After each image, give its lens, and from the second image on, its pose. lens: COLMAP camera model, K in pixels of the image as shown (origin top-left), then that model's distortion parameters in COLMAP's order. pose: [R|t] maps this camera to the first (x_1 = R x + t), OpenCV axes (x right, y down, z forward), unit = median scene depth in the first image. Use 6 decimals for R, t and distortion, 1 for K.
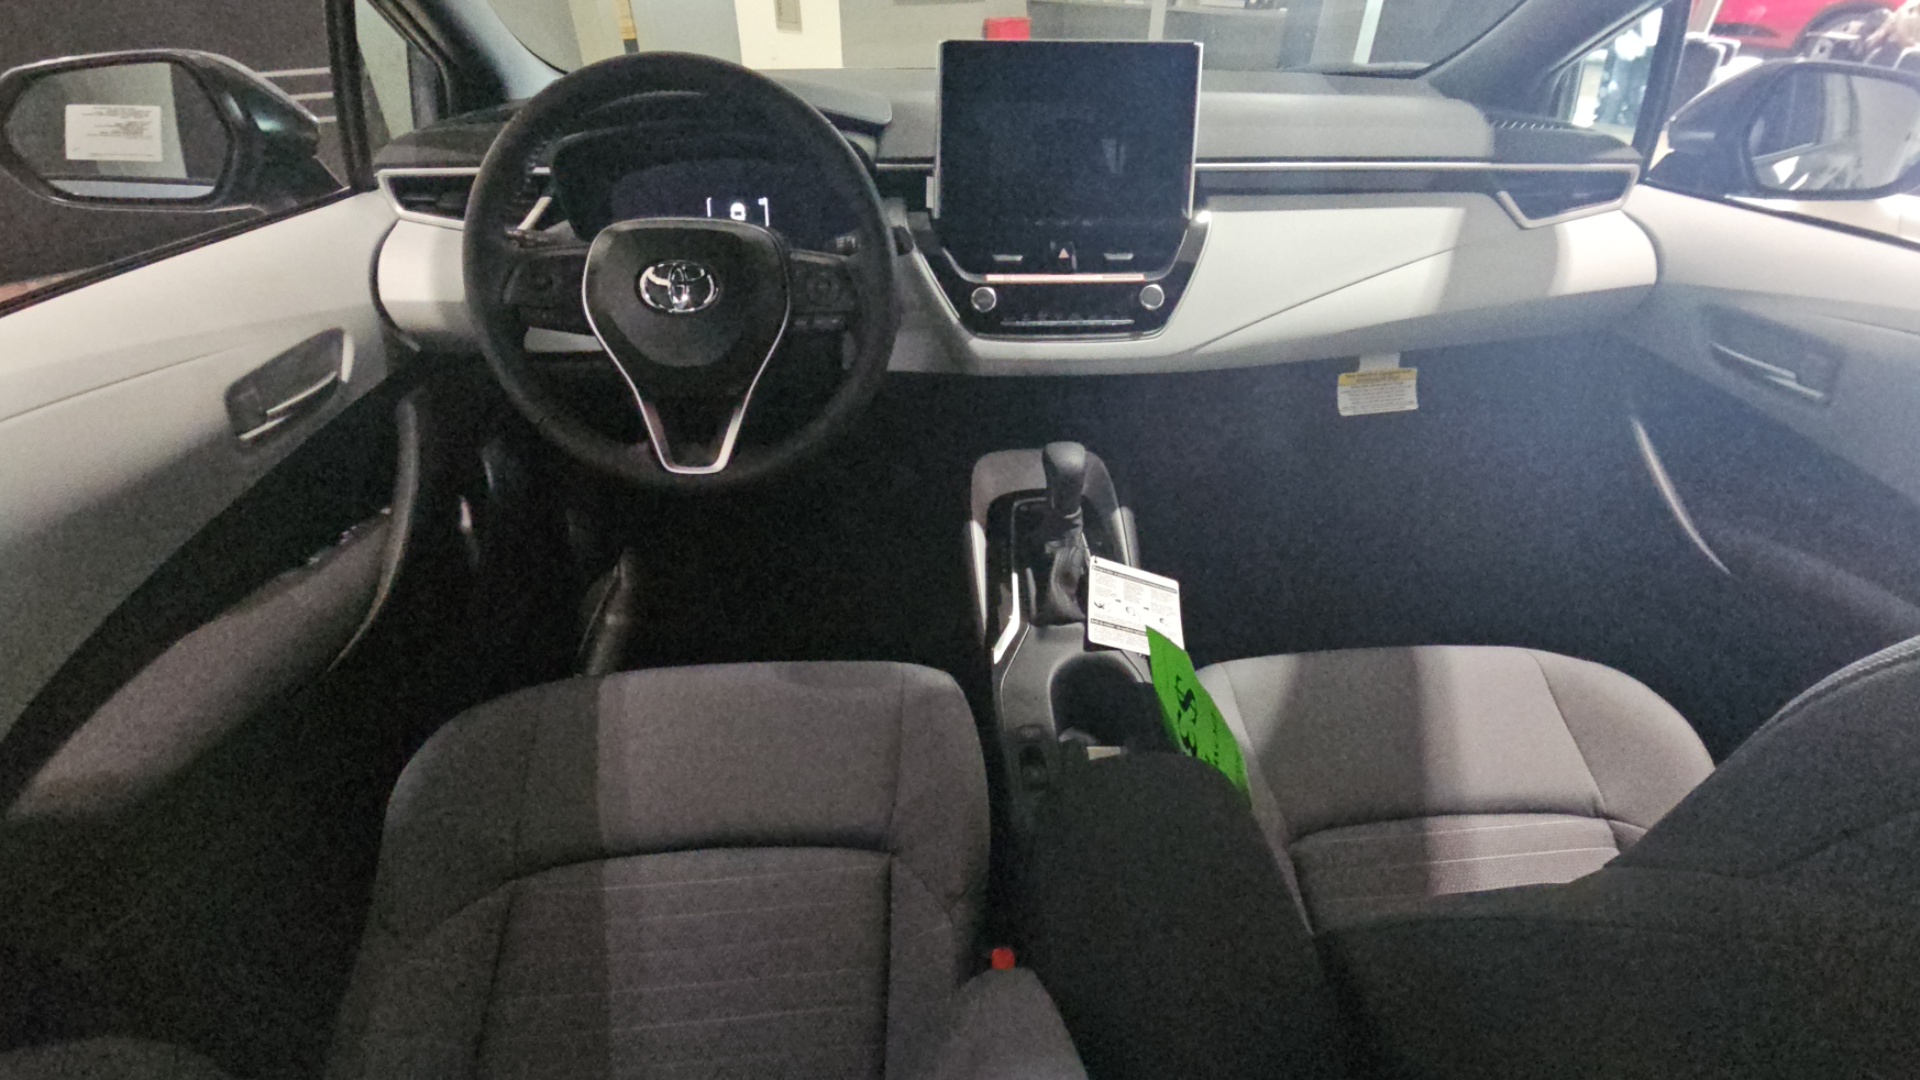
lens RADIAL K [[850.4, 0, 972.9], [0, 850.4, 546.9], [0, 0, 1]] dist [0.007534, -0.007143]
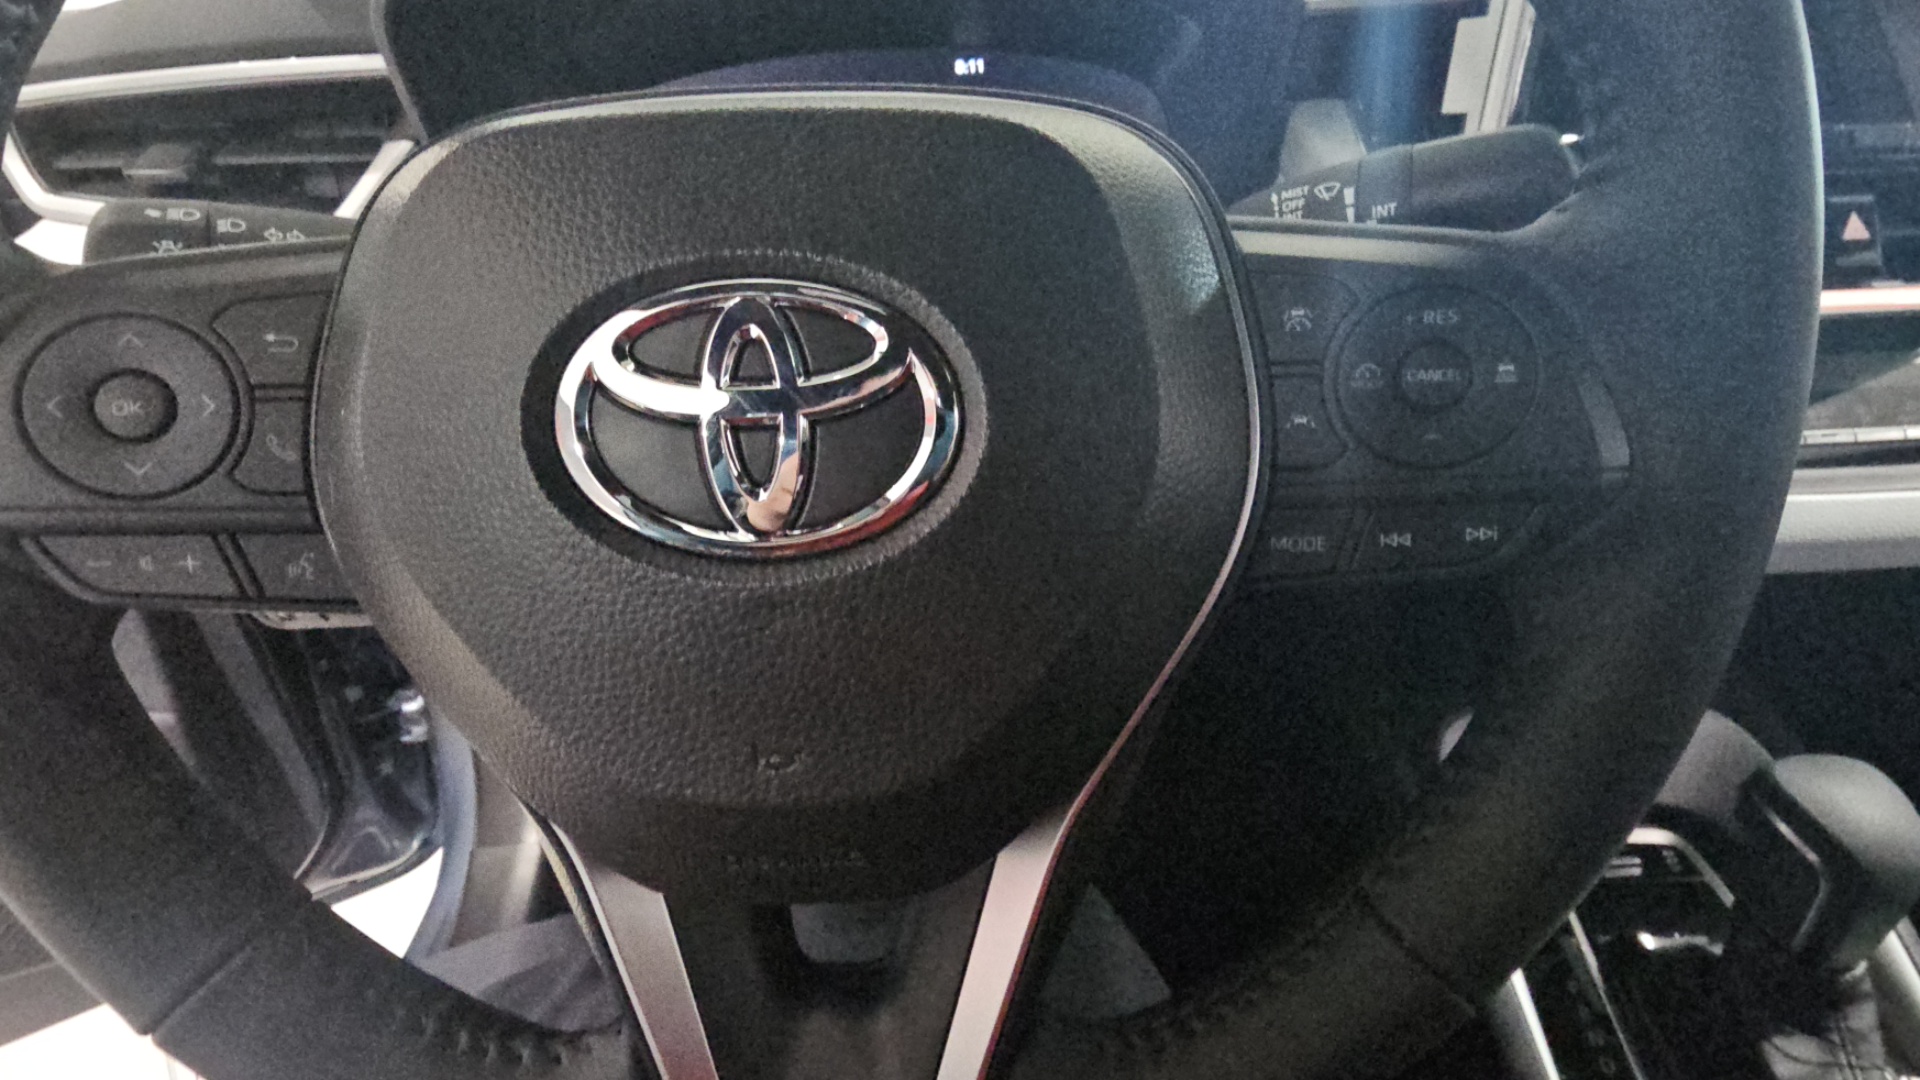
lens RADIAL K [[850.4, 0, 972.9], [0, 850.4, 546.9], [0, 0, 1]] dist [0.007534, -0.007143]
pose [[0.996915, -0.019522, -0.076027, -0.223224], [0.016754, 0.999179, -0.036877, -0.212499], [0.076685, 0.035490, 0.996424, 0.644015]]
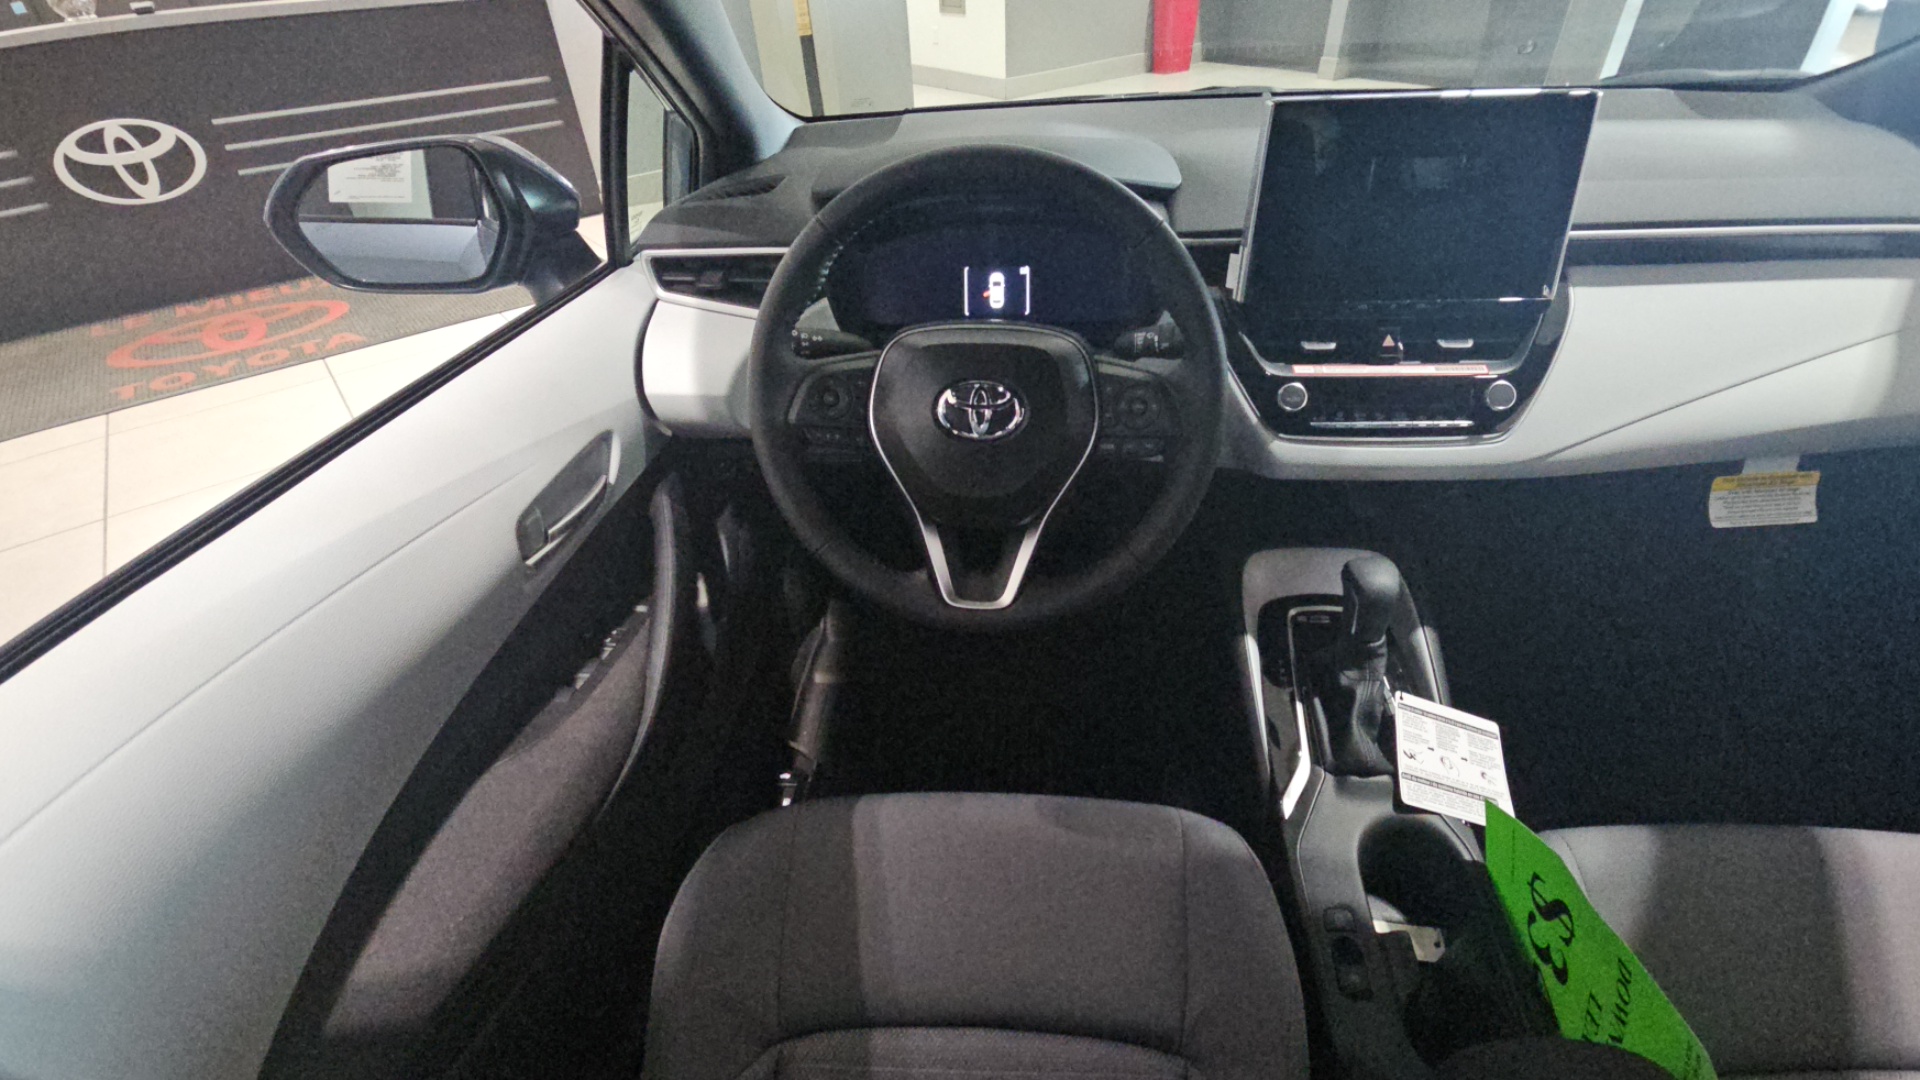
lens RADIAL K [[850.4, 0, 972.9], [0, 850.4, 546.9], [0, 0, 1]] dist [0.007534, -0.007143]
pose [[0.988397, 0.043991, -0.145385, -0.171668], [-0.039936, 0.998731, 0.030692, -0.150297], [0.146551, -0.024529, 0.988899, 0.097221]]
